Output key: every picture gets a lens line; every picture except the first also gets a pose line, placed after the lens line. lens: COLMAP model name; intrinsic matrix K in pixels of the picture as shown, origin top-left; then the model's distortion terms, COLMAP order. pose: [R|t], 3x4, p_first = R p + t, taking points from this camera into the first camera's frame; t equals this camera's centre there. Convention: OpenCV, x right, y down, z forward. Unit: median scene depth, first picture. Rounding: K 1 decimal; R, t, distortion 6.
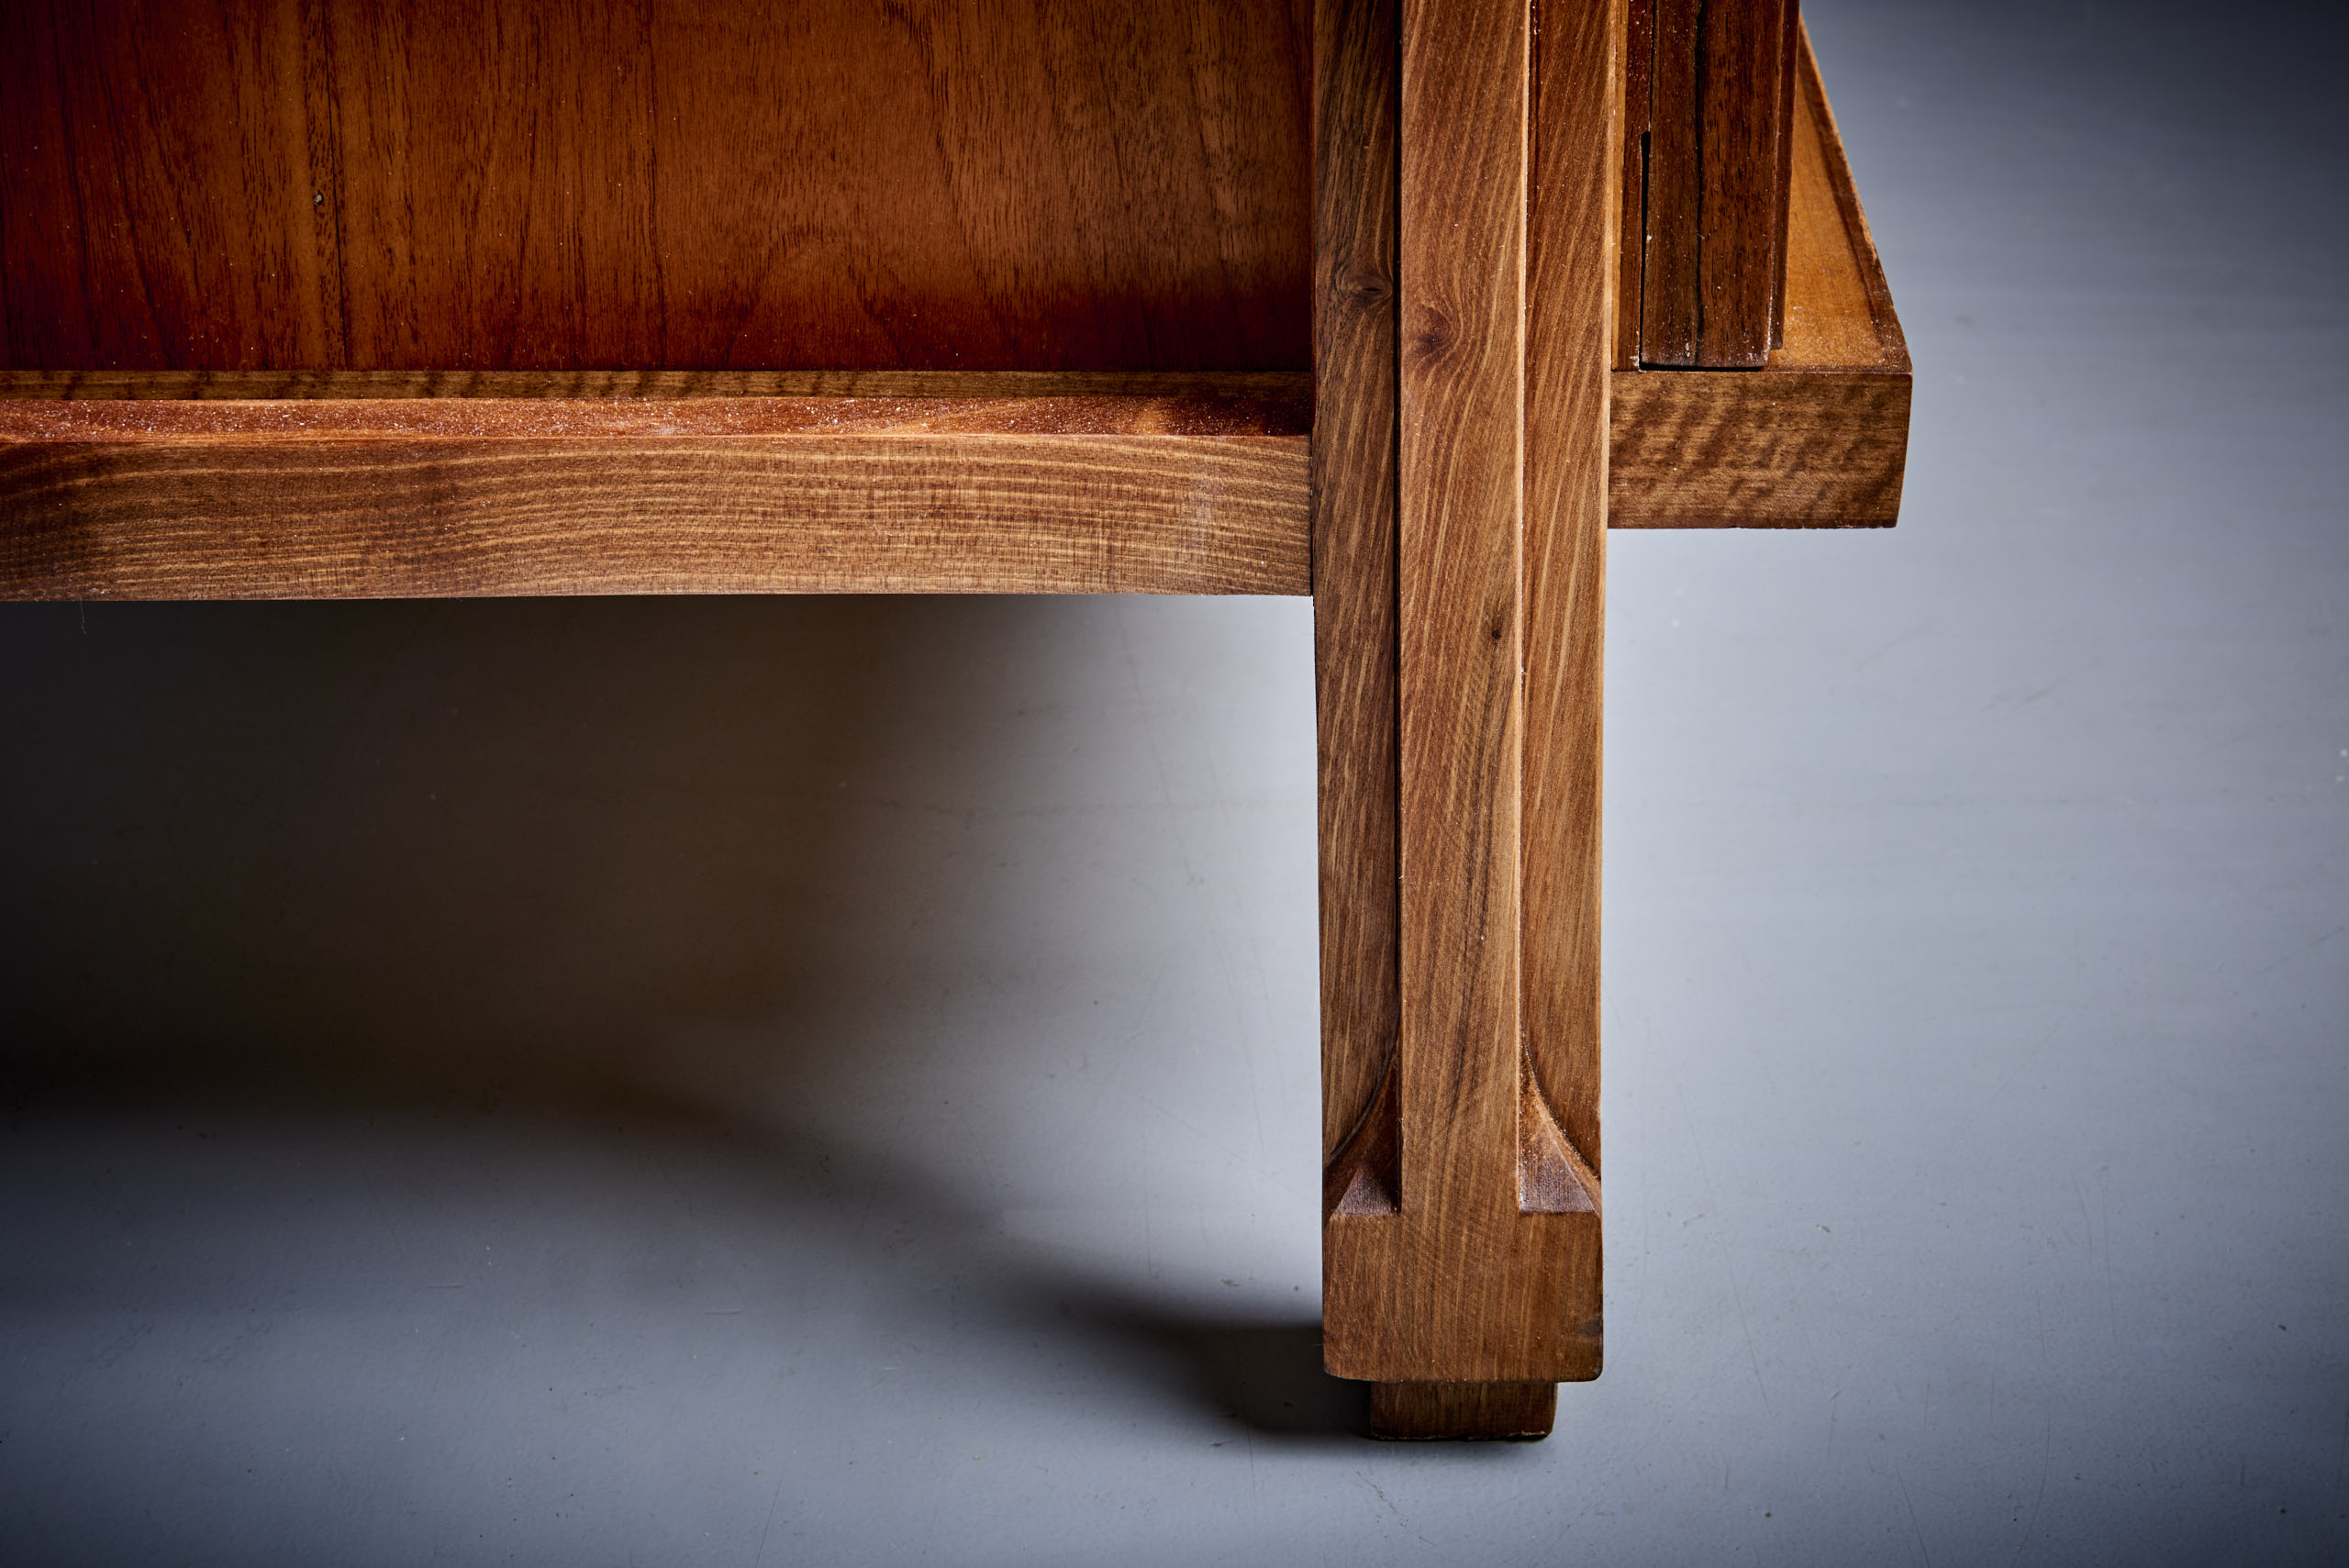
lens RADIAL K [[5264.7, 0, 1187.9], [0, 5264.7, 784.7], [0, 0, 1]] dist [0.068261, 0.000000]
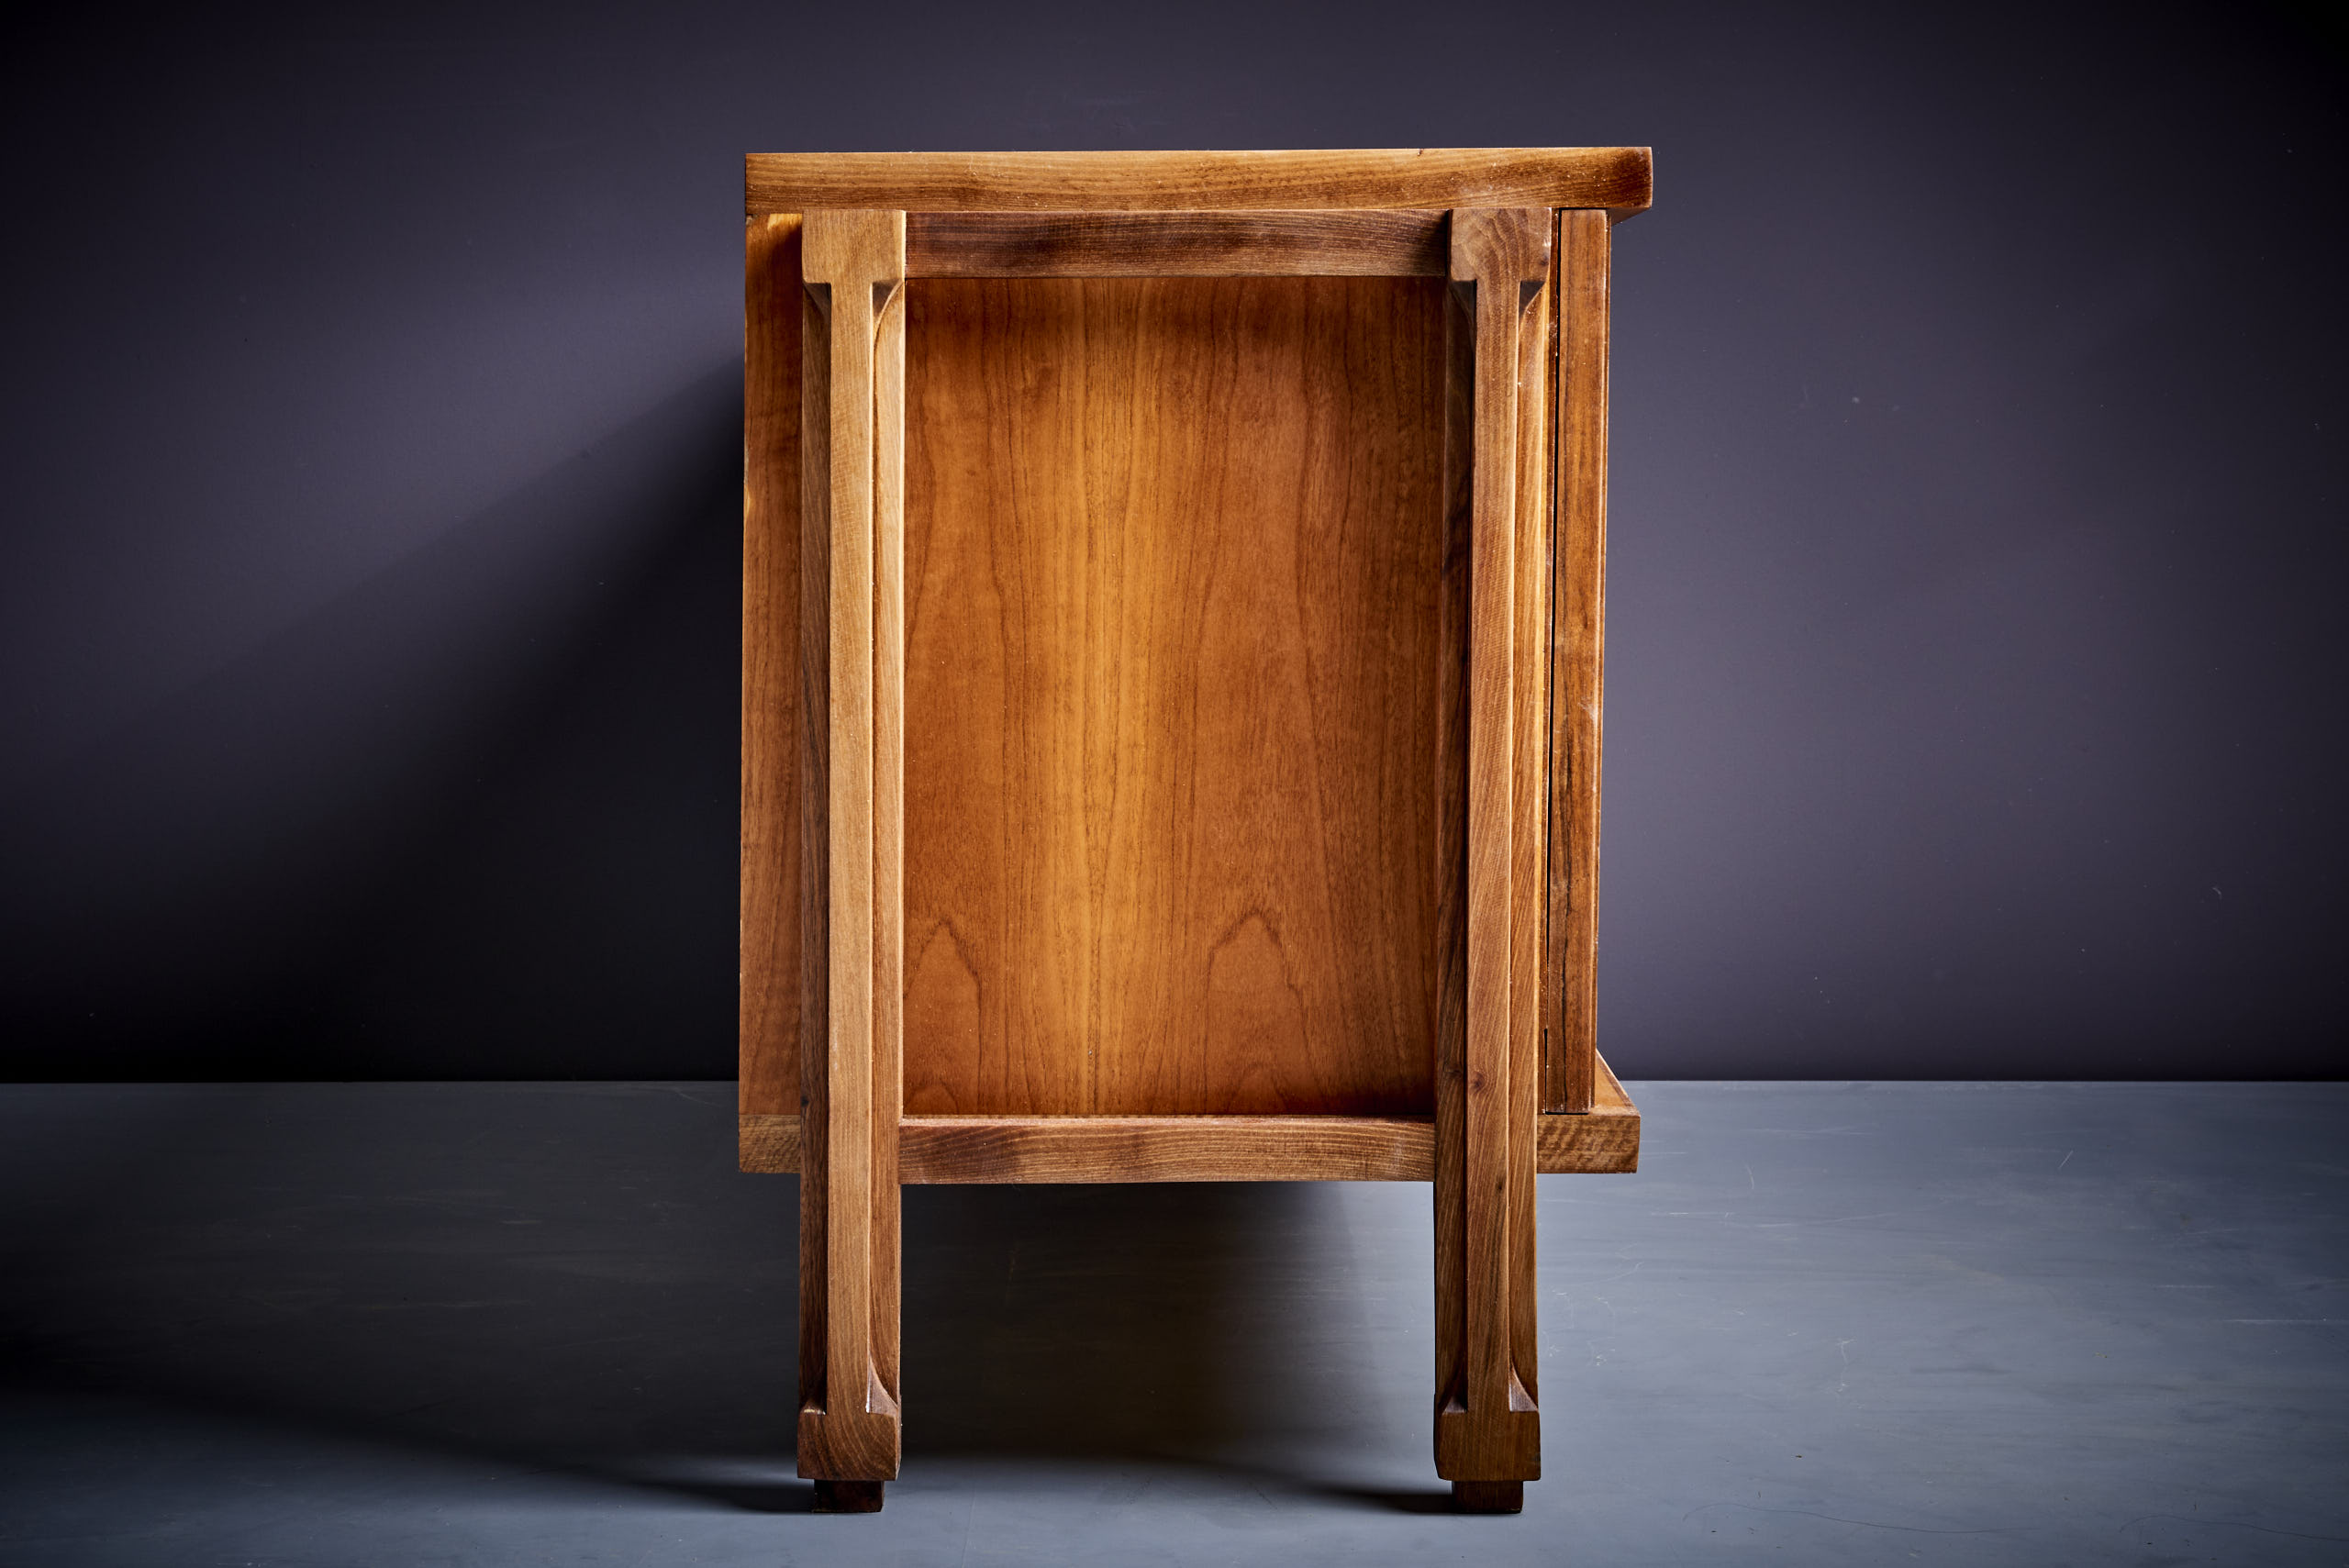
lens RADIAL K [[5264.7, 0, 1167.6], [0, 5264.7, 786.6], [0, 0, 1]] dist [0.068261, 0.000000]
pose [[0.999637, 0.005899, 0.026277, -0.198683], [0.002275, 0.953734, -0.300643, 0.619647], [-0.026835, 0.300593, 0.953375, -1.804660]]
